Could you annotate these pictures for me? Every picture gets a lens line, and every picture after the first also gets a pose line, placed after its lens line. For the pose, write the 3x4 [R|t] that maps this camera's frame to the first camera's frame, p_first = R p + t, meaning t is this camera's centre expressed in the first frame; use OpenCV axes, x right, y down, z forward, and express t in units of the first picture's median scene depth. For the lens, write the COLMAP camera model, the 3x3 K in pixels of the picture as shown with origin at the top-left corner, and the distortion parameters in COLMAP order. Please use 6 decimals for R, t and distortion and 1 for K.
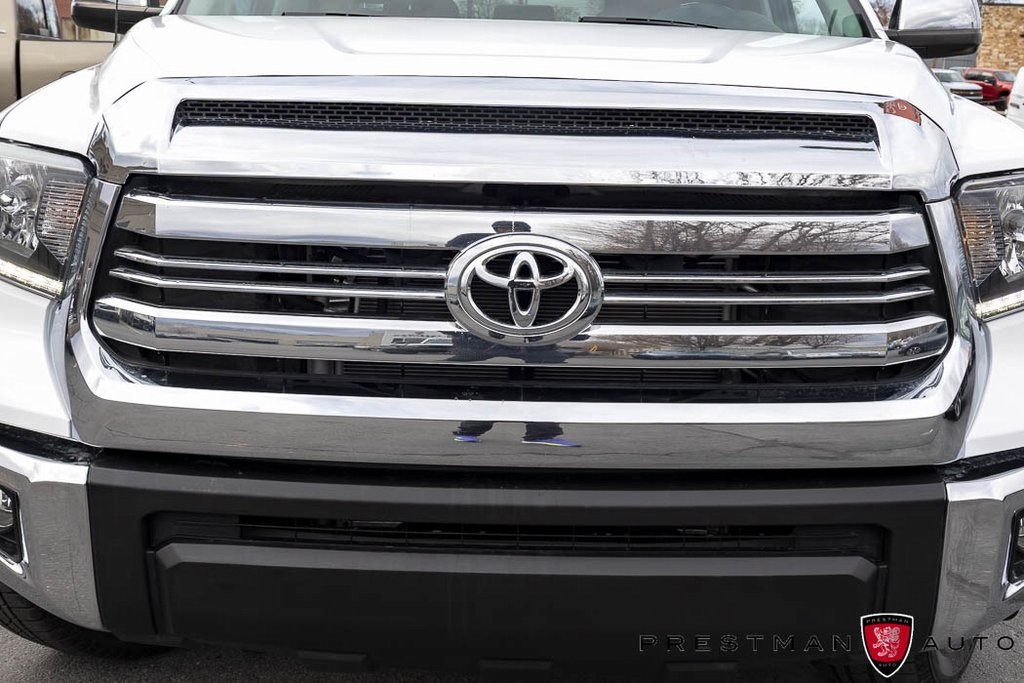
lens RADIAL K [[1154.6, 0, 515.8], [0, 1154.6, 340.1], [0, 0, 1]] dist [0.032602, 0.000000]
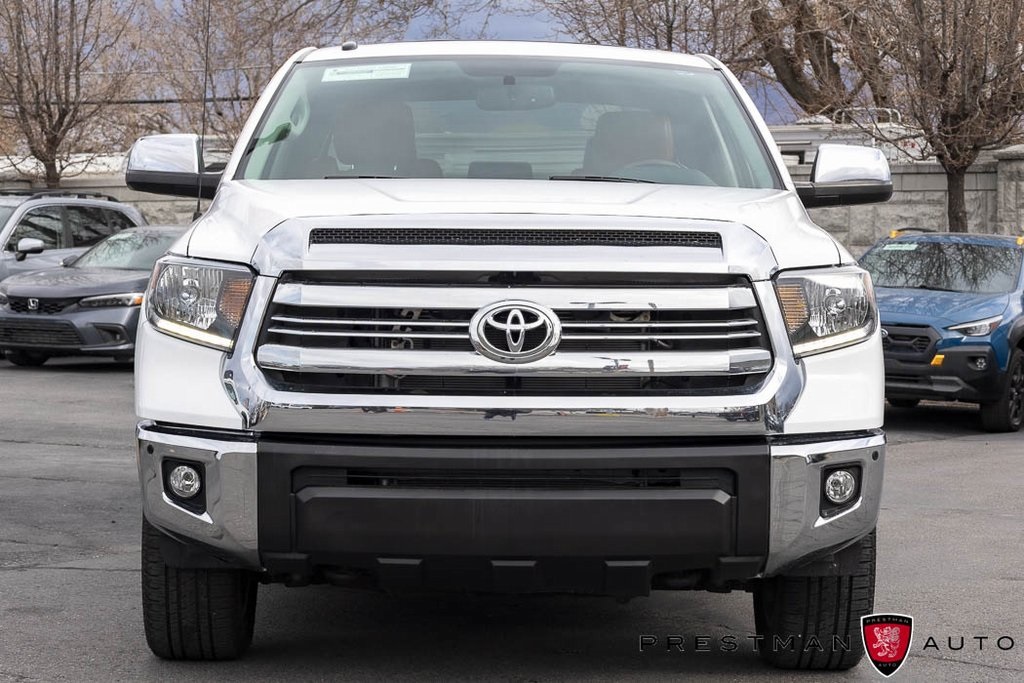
lens RADIAL K [[2155.1, 0, 511.6], [0, 2155.1, 341.6], [0, 0, 1]] dist [-0.038168, 0.000000]
pose [[0.999694, -0.016431, 0.018492, -0.056186], [0.019661, 0.981421, -0.190857, 0.565158], [-0.015012, 0.191162, 0.981444, -2.078729]]
